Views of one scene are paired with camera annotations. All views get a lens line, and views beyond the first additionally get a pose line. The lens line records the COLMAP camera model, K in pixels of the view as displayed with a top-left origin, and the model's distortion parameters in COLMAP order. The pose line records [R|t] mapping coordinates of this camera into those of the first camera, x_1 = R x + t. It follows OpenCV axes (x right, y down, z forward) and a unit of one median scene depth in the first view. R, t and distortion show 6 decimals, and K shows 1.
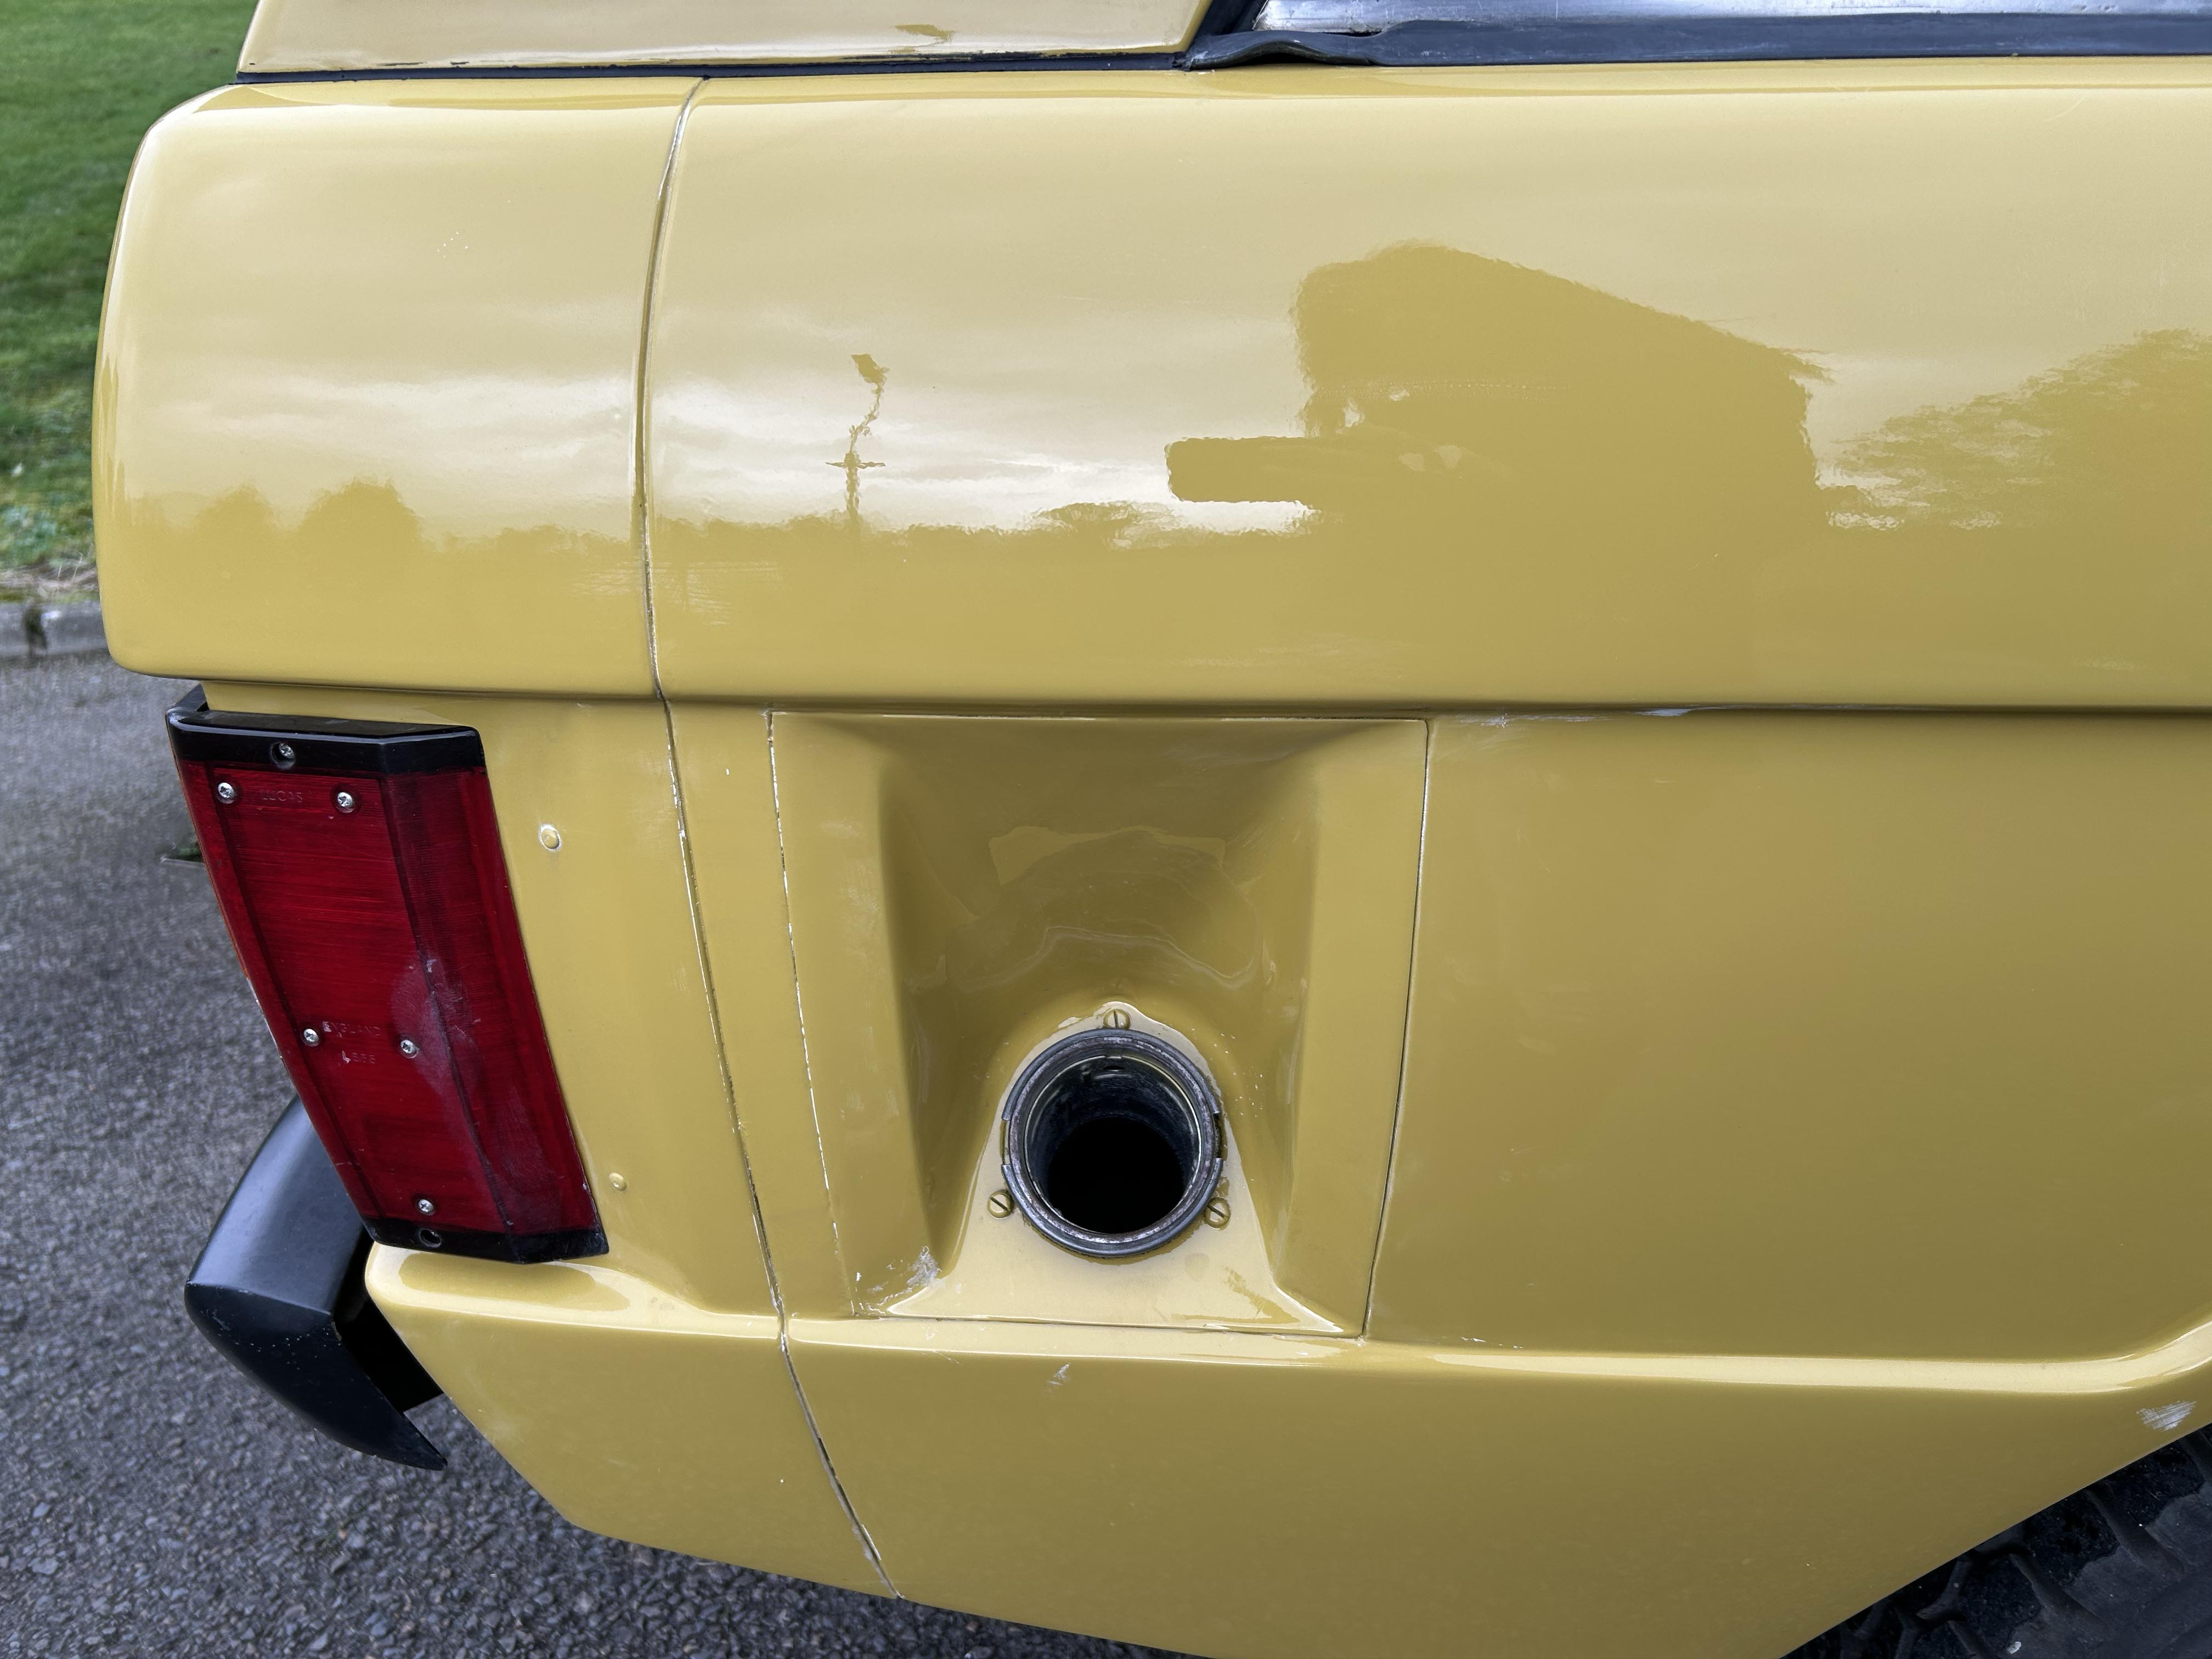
lens RADIAL K [[1630.2, 0, 1107.8], [0, 1630.2, 819.4], [0, 0, 1]] dist [0.007646, -0.010925]
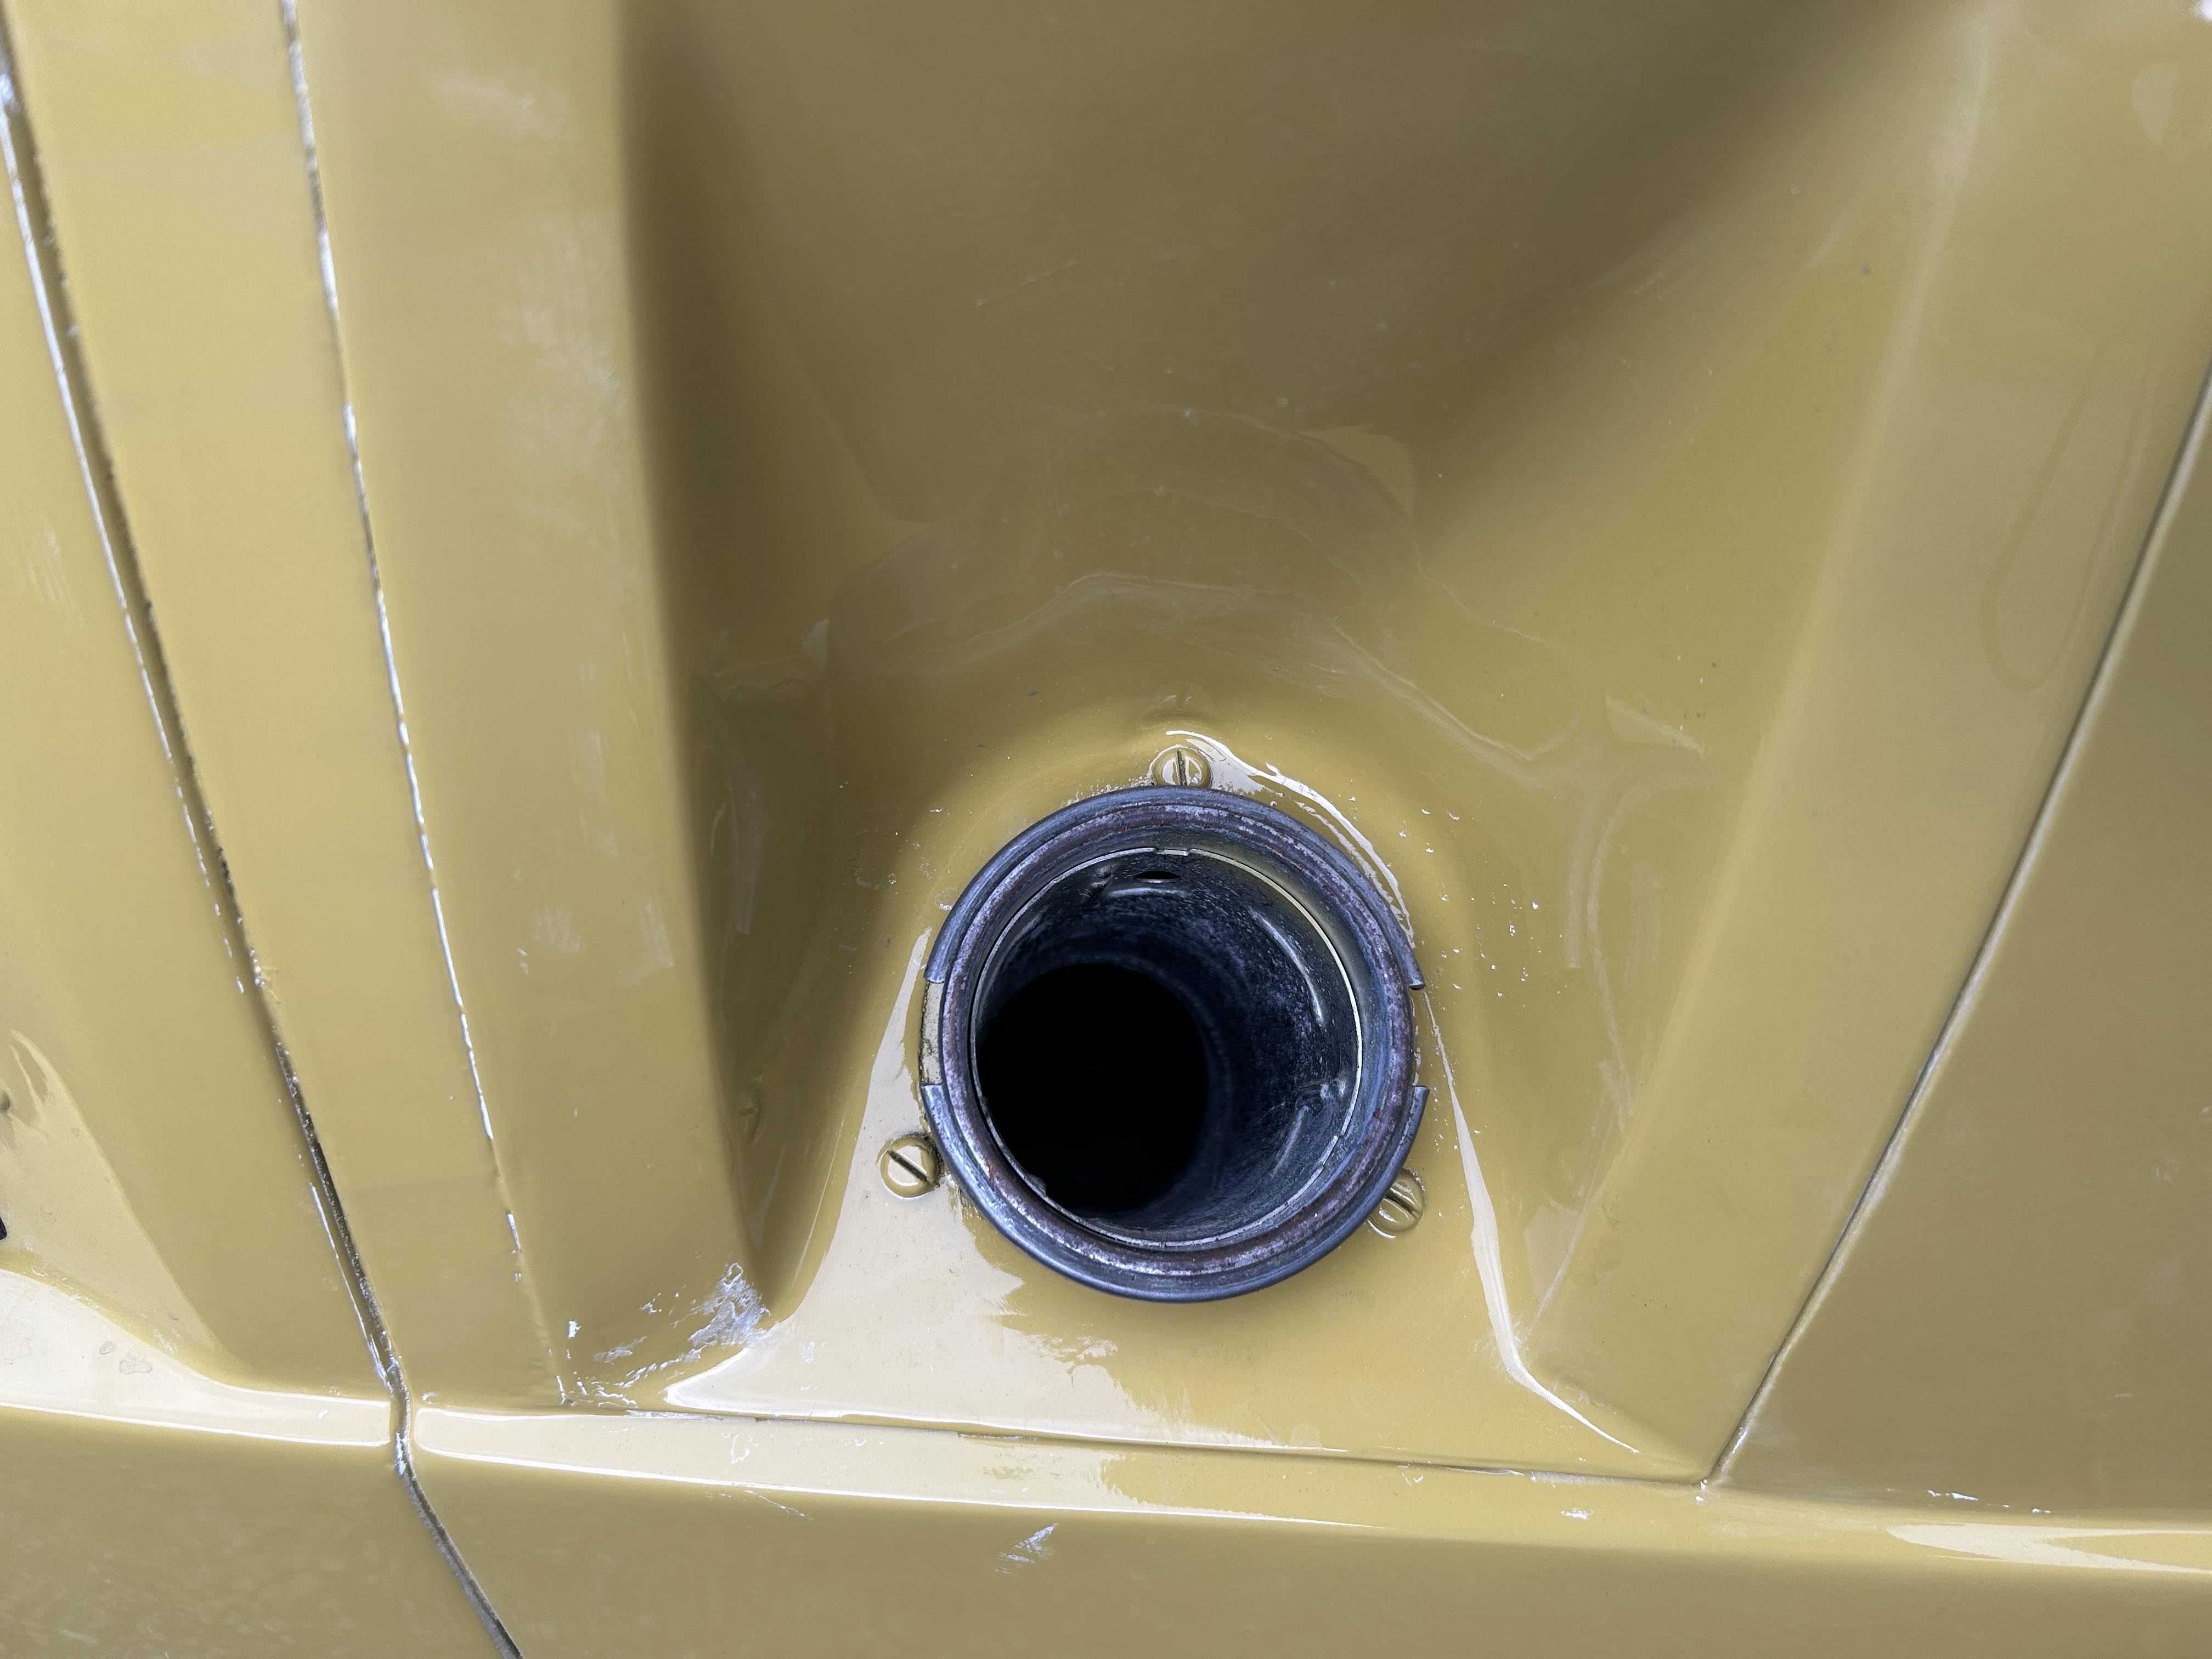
lens RADIAL K [[1630.2, 0, 1113.9], [0, 1630.2, 837.6], [0, 0, 1]] dist [0.007646, -0.010925]
pose [[0.994231, 0.045841, 0.096971, -0.058699], [-0.057163, 0.991438, 0.117402, 0.093319], [-0.090759, -0.122268, 0.988339, 0.574455]]
